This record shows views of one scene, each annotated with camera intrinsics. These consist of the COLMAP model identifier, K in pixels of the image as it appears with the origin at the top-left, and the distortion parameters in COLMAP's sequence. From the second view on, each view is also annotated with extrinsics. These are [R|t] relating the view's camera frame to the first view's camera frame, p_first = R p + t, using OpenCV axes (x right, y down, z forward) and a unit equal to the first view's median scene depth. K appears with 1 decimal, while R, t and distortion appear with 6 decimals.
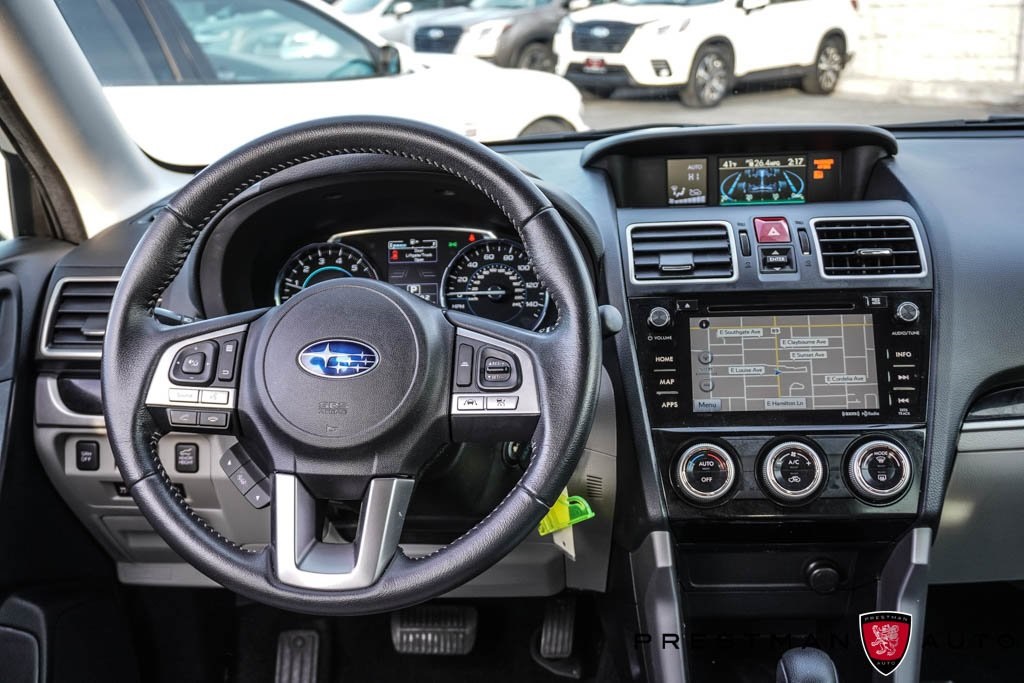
lens RADIAL K [[1160.8, 0, 511.6], [0, 1160.8, 337.0], [0, 0, 1]] dist [-0.033031, 0.000000]
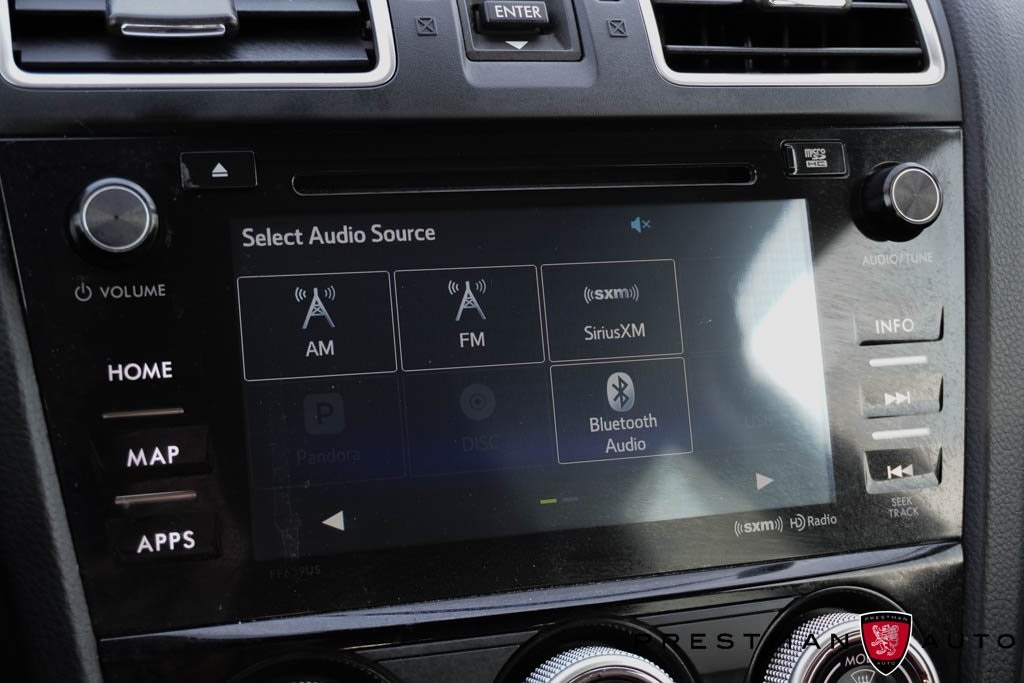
lens RADIAL K [[1548.9, 0, 511.8], [0, 1548.9, 340.5], [0, 0, 1]] dist [0.037698, 0.000000]
pose [[0.914700, -0.042741, 0.401868, 0.065818], [-0.006807, 0.992621, 0.121065, -0.032069], [-0.404077, -0.113473, 0.907659, 0.636443]]
